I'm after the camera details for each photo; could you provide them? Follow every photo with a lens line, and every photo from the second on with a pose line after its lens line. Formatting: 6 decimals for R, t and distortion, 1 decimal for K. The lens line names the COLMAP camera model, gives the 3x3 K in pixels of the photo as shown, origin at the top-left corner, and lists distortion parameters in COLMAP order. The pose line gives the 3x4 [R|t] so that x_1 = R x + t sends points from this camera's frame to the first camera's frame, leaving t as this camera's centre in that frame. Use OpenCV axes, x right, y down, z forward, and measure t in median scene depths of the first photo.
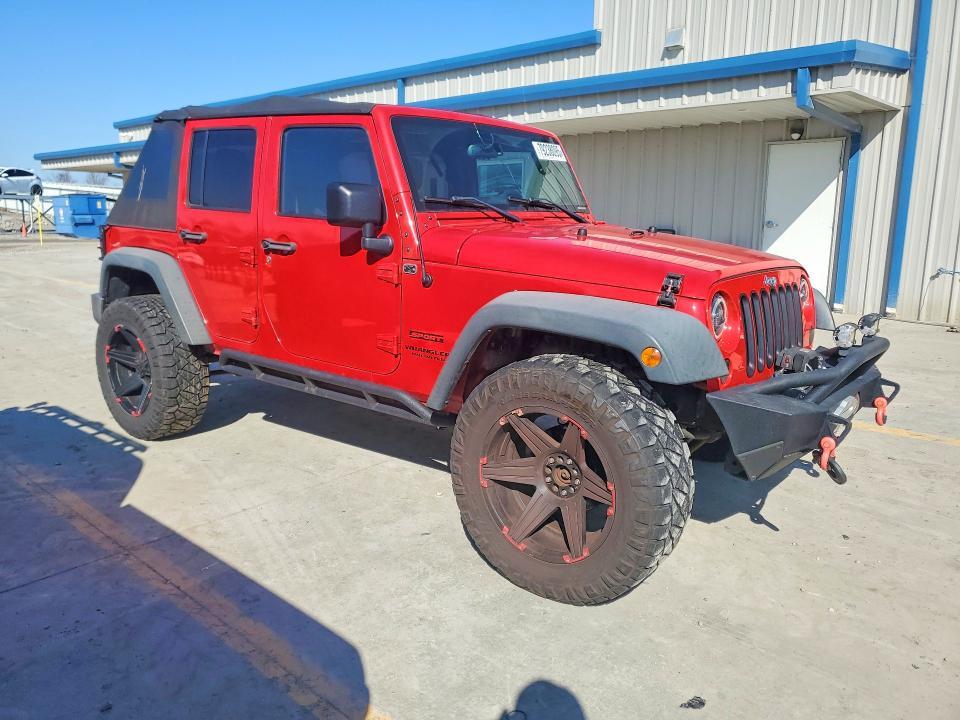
lens RADIAL K [[746.4, 0, 480.0], [0, 746.4, 360.0], [0, 0, 1]] dist [0.013075, -0.001734]
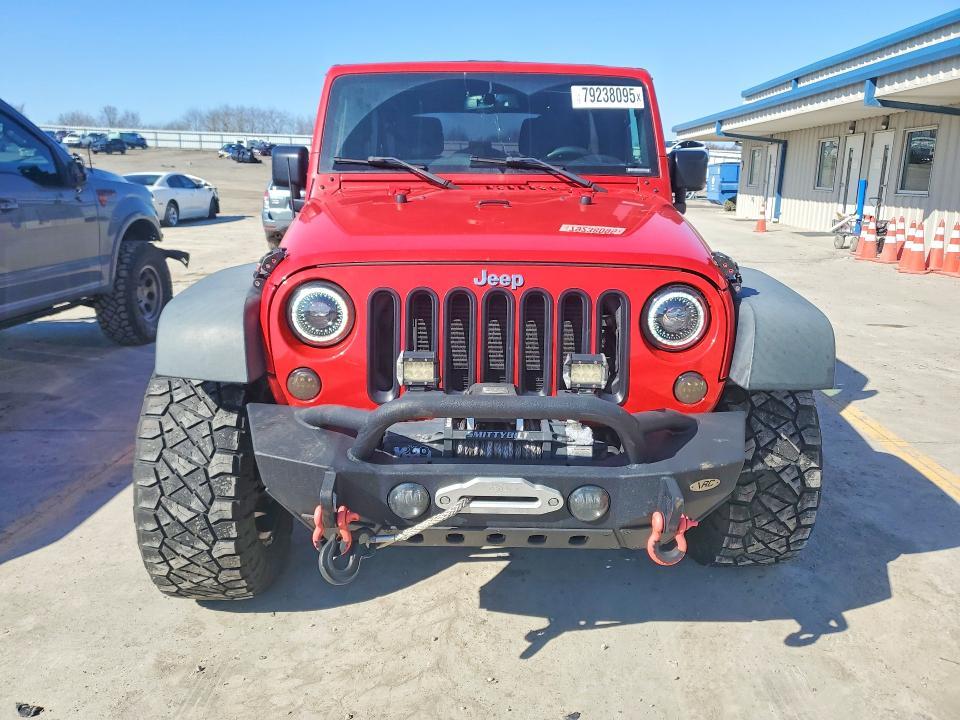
lens RADIAL K [[746.4, 0, 480.0], [0, 746.4, 360.0], [0, 0, 1]] dist [0.013075, -0.001734]
pose [[0.639693, 0.187447, -0.745424, 0.755817], [-0.157970, 0.981167, 0.111164, -0.091960], [0.752222, 0.046644, 0.657256, 0.482907]]
